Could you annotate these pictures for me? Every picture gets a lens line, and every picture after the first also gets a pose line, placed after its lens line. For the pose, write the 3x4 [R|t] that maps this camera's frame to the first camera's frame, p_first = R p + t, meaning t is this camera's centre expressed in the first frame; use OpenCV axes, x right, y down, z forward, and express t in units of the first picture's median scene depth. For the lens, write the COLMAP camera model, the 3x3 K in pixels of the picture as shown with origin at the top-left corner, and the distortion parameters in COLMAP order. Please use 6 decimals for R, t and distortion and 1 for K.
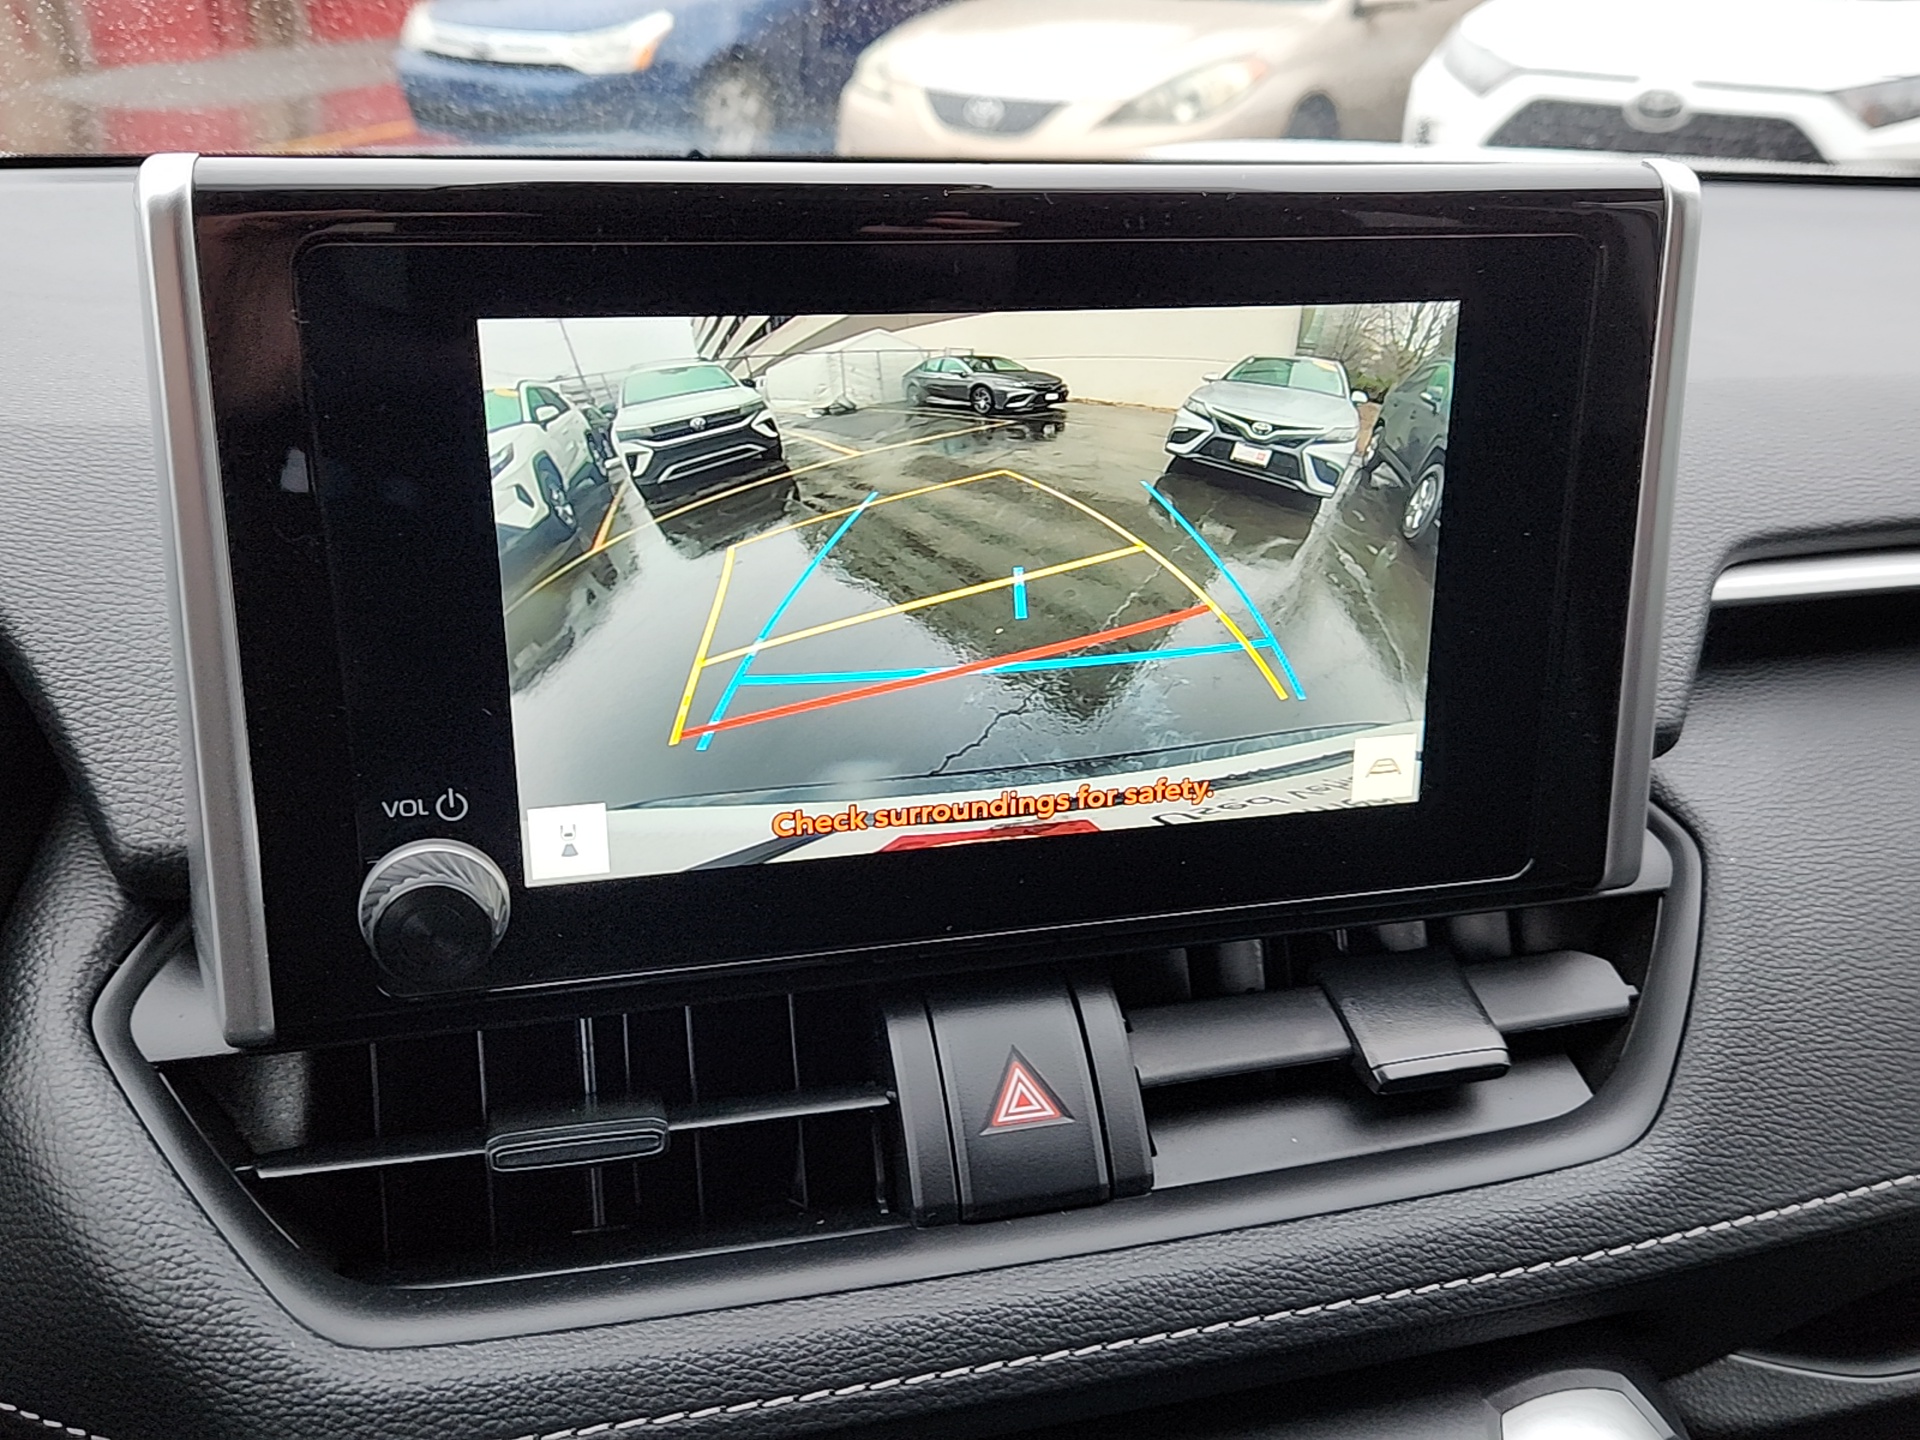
lens RADIAL K [[1812.2, 0, 960.0], [0, 1812.2, 720.0], [0, 0, 1]] dist [0.080034, -0.142983]
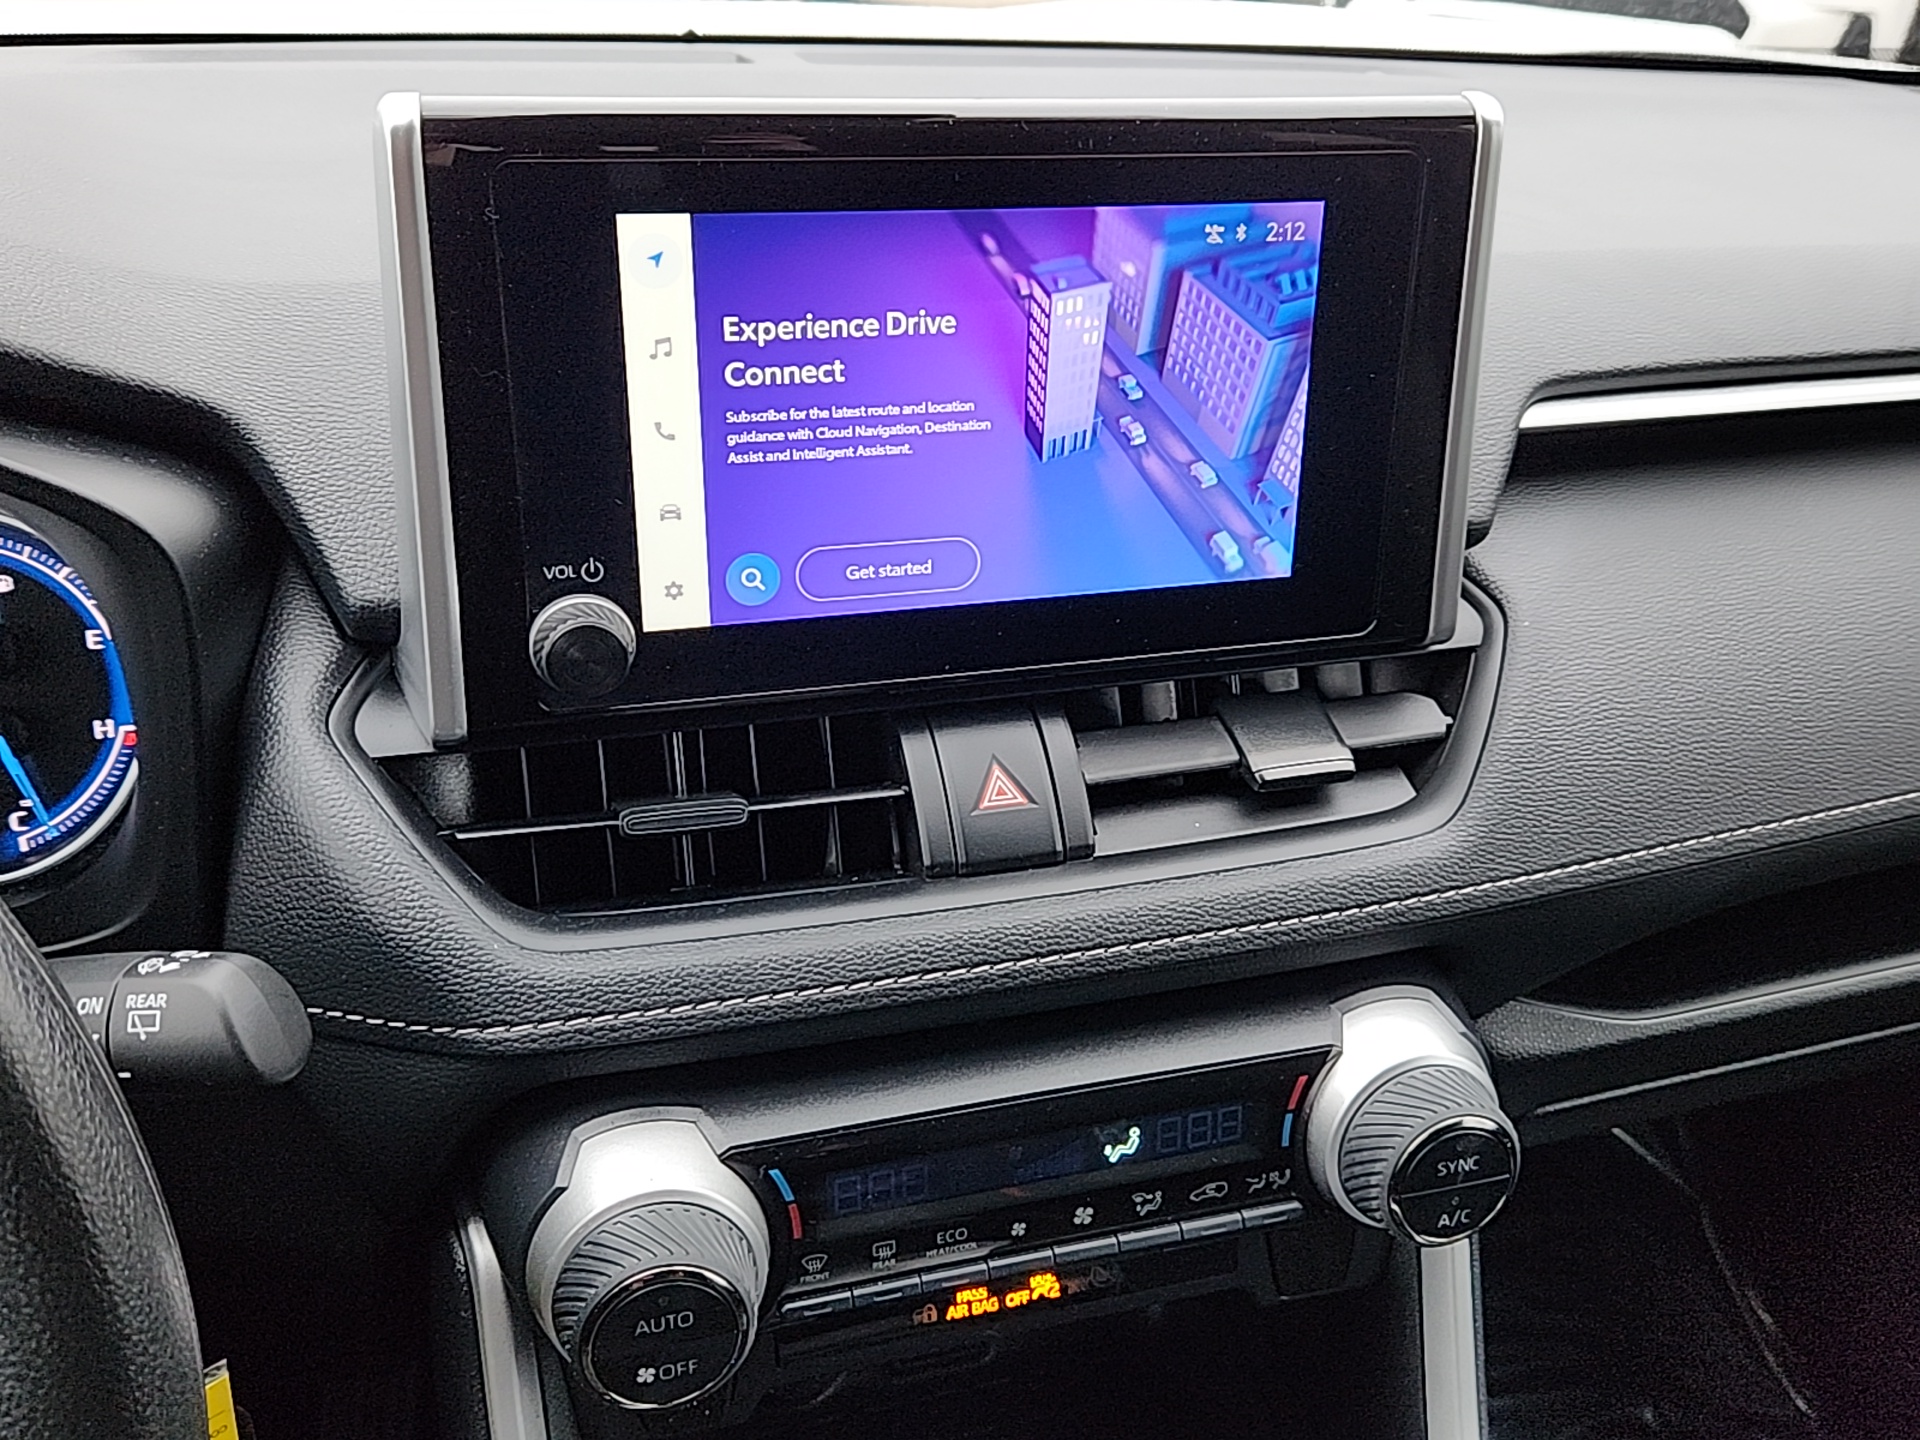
lens RADIAL K [[1812.2, 0, 960.0], [0, 1812.2, 720.0], [0, 0, 1]] dist [0.080034, -0.142983]
pose [[0.999002, -0.003561, 0.044527, -0.060826], [-0.000174, 0.996500, 0.083594, 0.043289], [-0.044669, -0.083518, 0.995505, -0.379301]]
